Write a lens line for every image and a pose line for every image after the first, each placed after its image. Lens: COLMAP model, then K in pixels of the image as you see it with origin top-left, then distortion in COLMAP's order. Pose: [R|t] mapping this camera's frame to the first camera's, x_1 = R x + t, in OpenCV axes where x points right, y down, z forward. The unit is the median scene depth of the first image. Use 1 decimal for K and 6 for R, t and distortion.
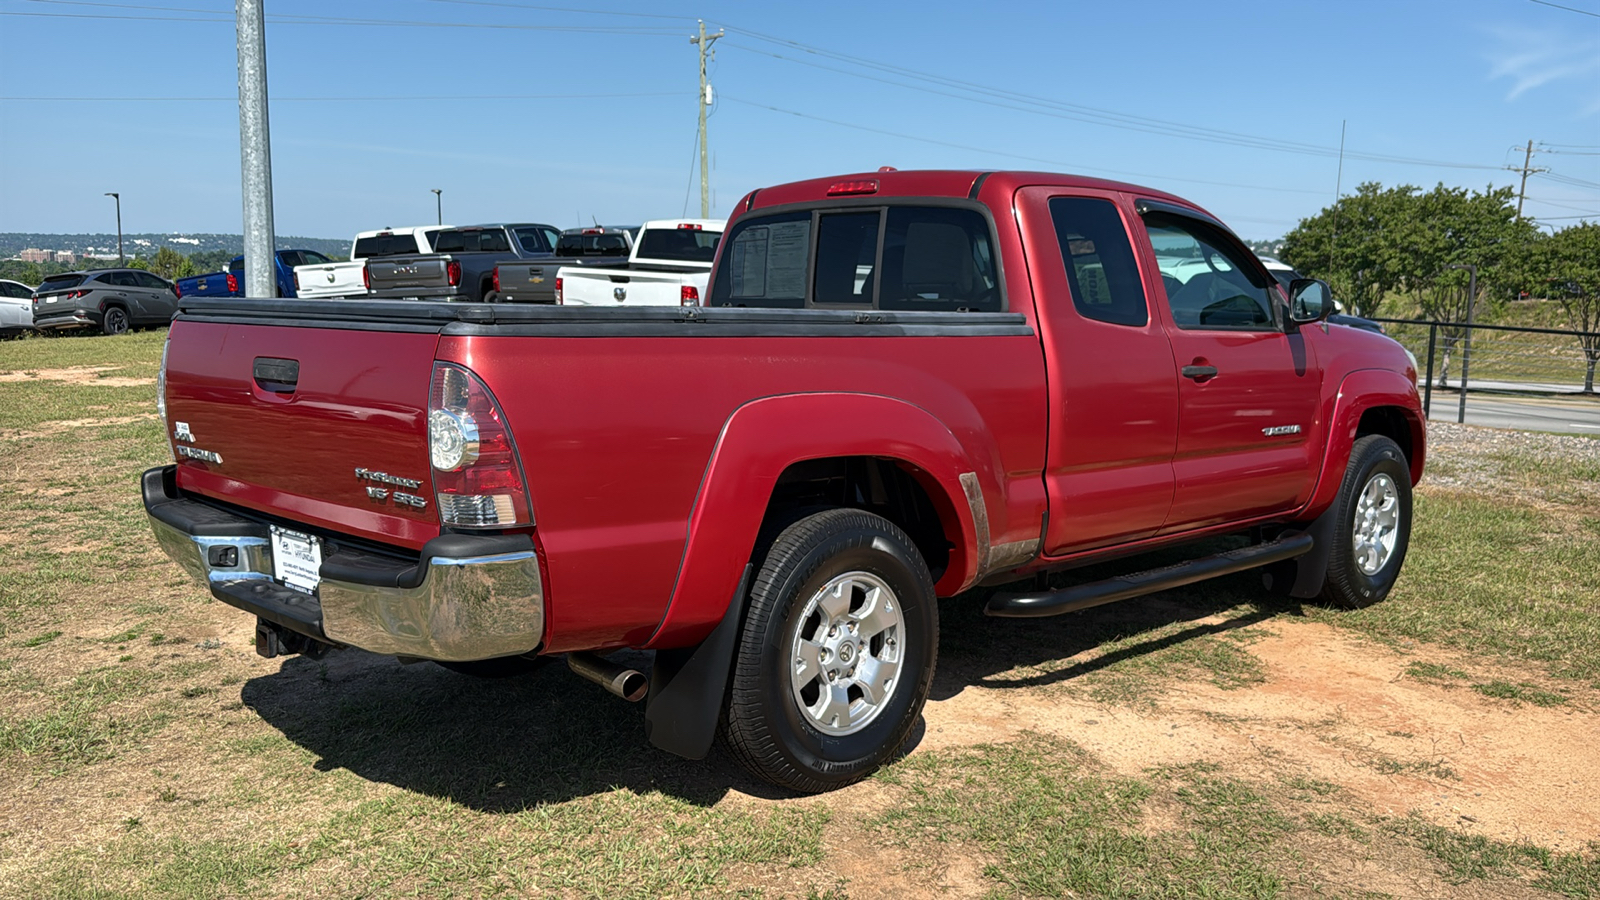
lens RADIAL K [[1375.3, 0, 823.3], [0, 1375.3, 488.4], [0, 0, 1]] dist [0.177028, -0.383267]
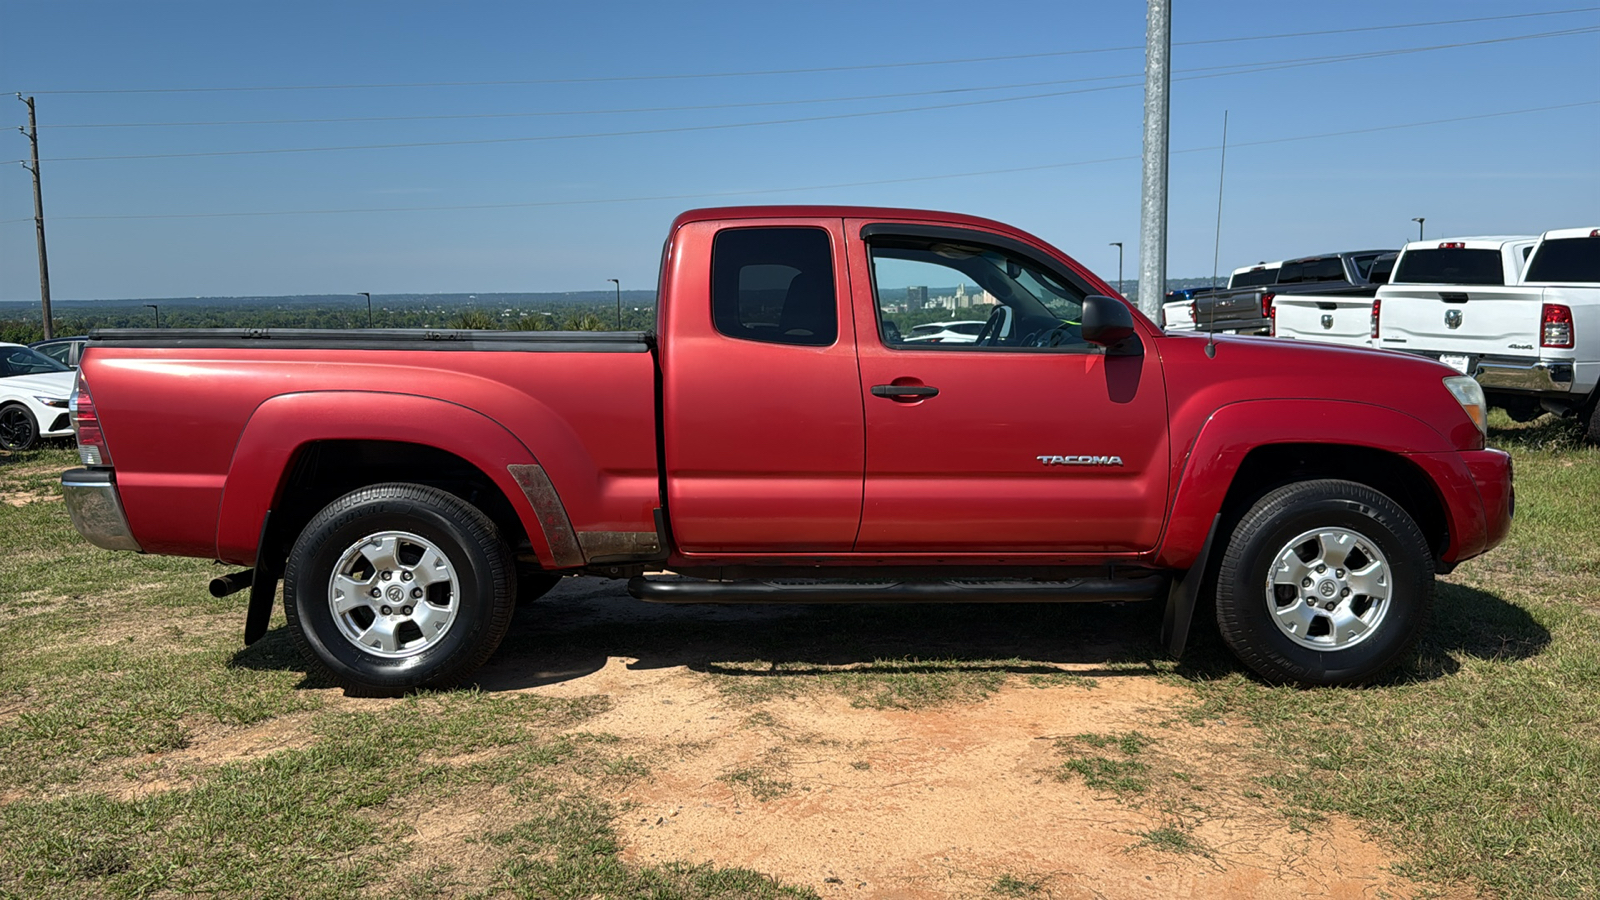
lens RADIAL K [[1389.1, 0, 800.0], [0, 1389.1, 450.0], [0, 0, 1]] dist [0.129933, -0.270372]
pose [[0.726150, 0.046773, -0.685944, 0.250062], [-0.082952, 0.996355, -0.019875, -0.004348], [0.682514, 0.071333, 0.727383, 0.062676]]
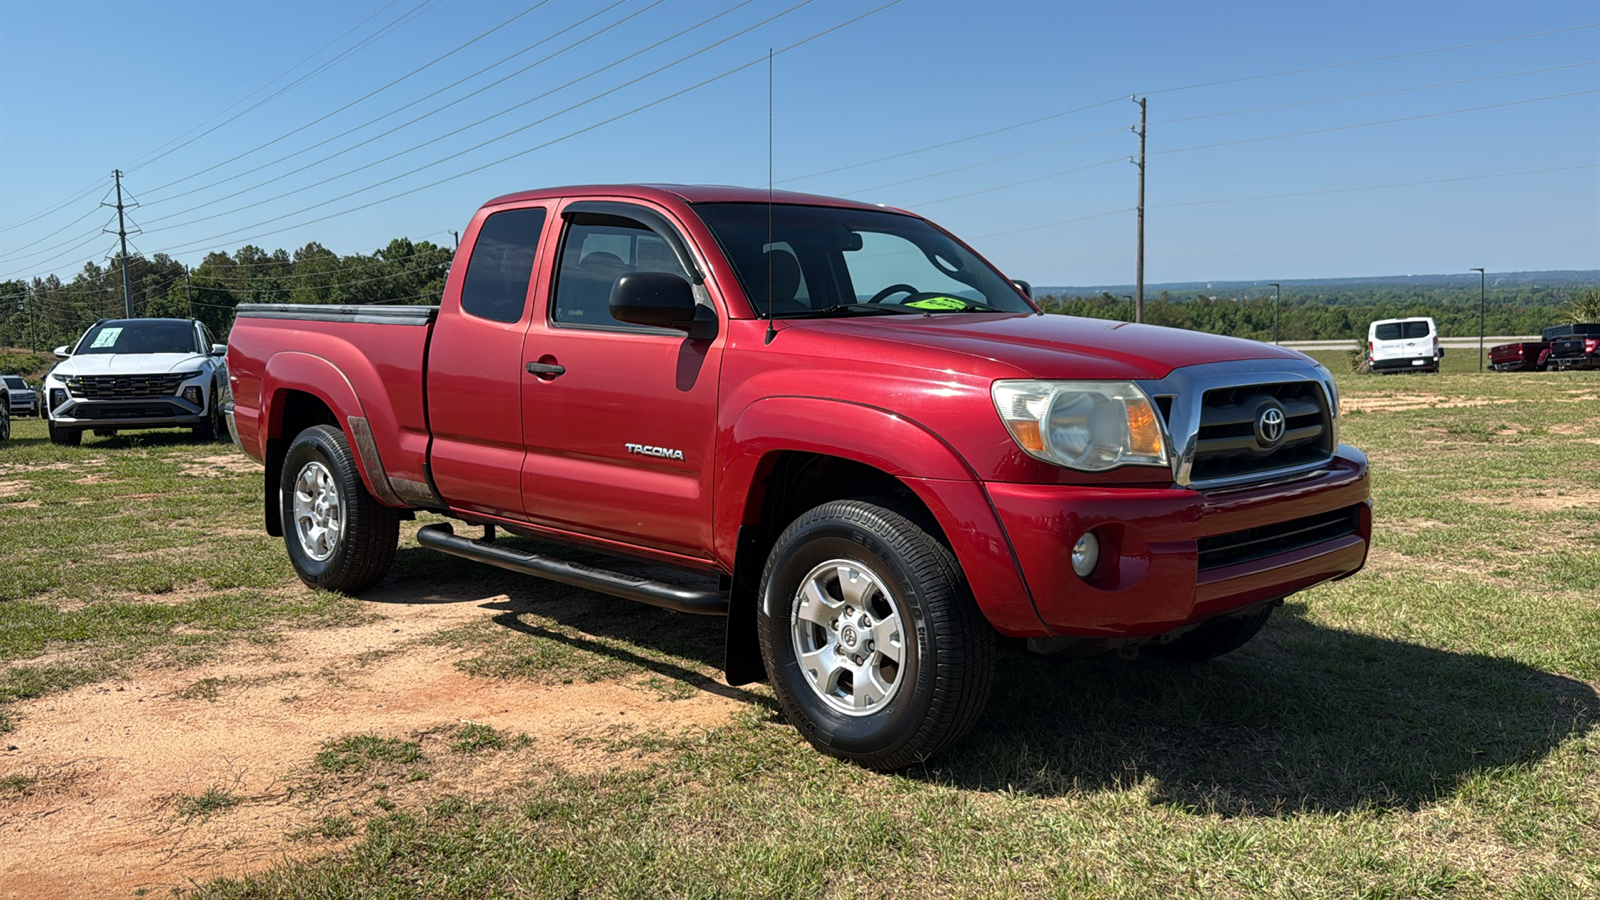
lens RADIAL K [[1389.1, 0, 800.0], [0, 1389.1, 450.0], [0, 0, 1]] dist [0.129933, -0.270372]
pose [[-0.021860, 0.091054, -0.995606, 0.354457], [-0.139263, 0.985858, 0.093221, -0.040395], [0.990014, 0.140689, -0.008870, 0.332685]]
